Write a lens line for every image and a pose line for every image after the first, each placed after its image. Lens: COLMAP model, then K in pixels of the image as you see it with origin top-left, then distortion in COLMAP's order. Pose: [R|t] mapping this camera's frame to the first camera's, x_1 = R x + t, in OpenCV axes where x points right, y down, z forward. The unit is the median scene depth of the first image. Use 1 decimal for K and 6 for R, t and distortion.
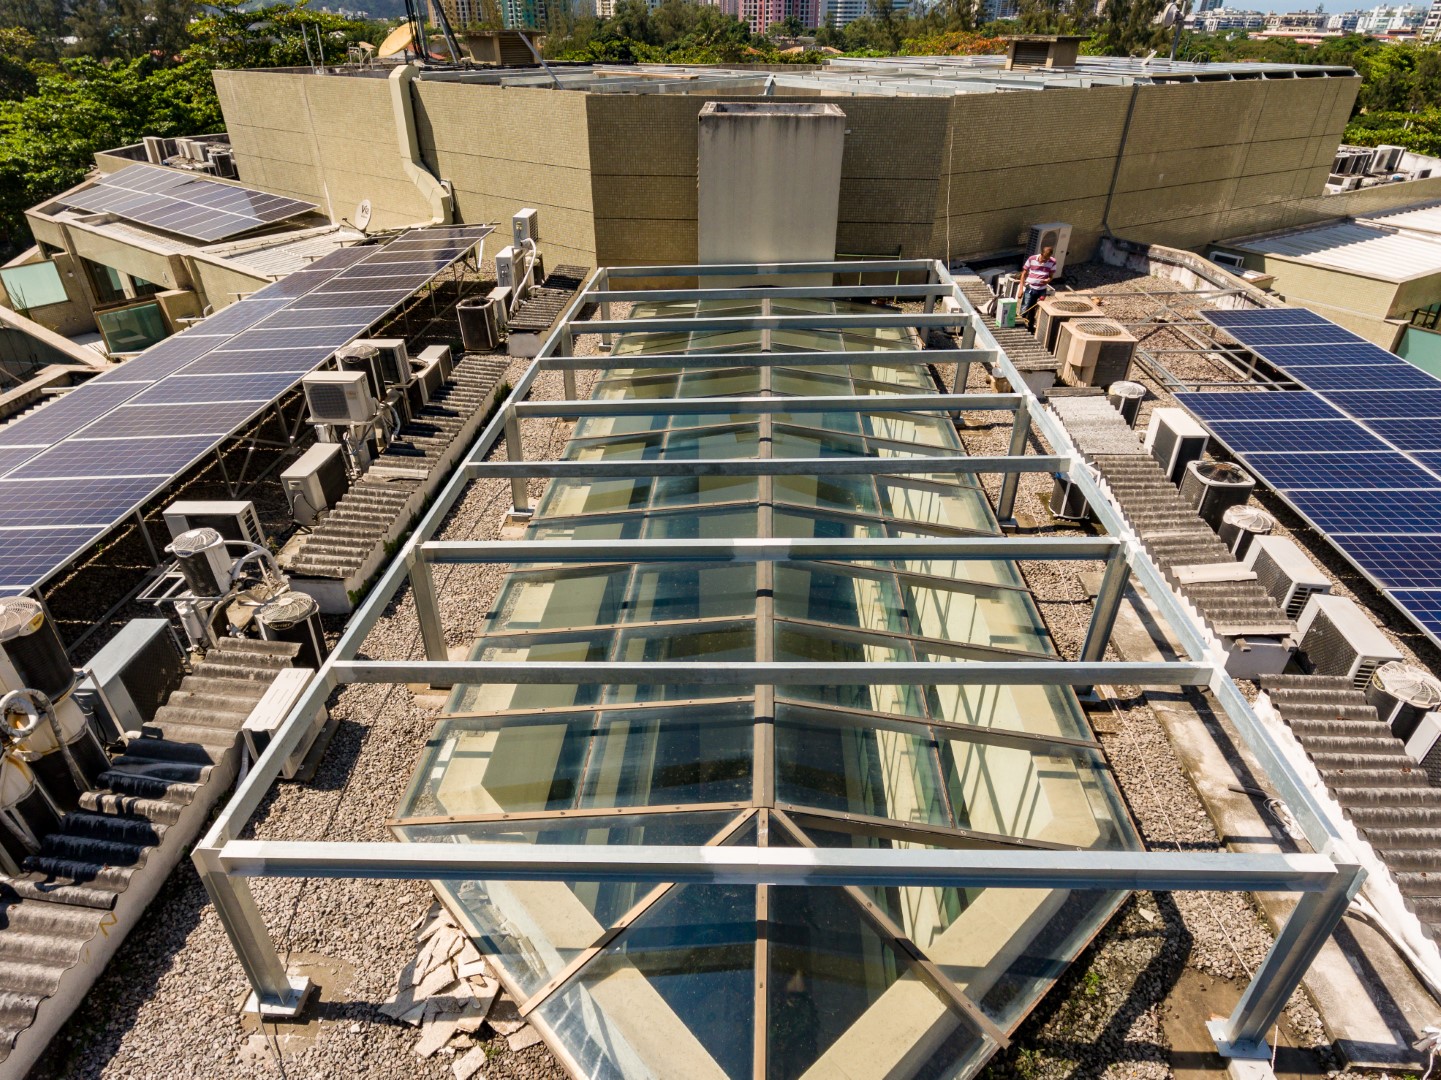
lens RADIAL K [[827.8, 0, 720.5], [0, 827.8, 540.0], [0, 0, 1]] dist [0.000606, -0.006715]
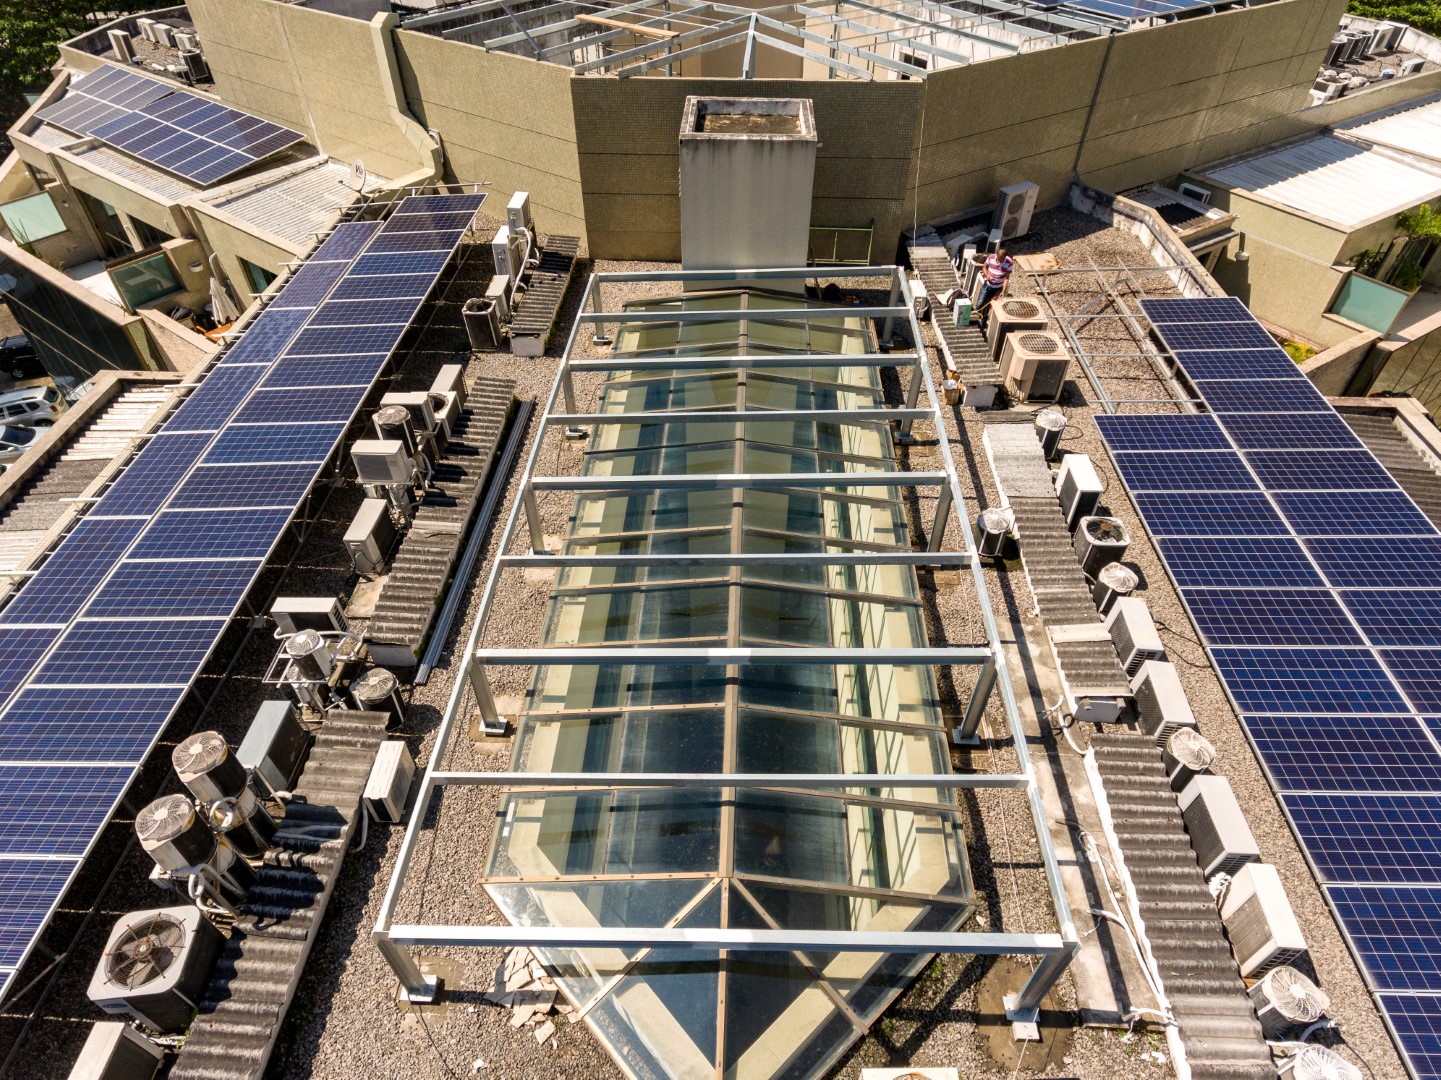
lens RADIAL K [[810.5, 0, 720.5], [0, 810.5, 540.0], [0, 0, 1]] dist [-0.003827, -0.002682]
pose [[0.999917, -0.010117, 0.008030, 0.026503], [0.008391, 0.981435, 0.191613, -0.423977], [-0.009819, -0.191530, 0.981438, -0.260947]]
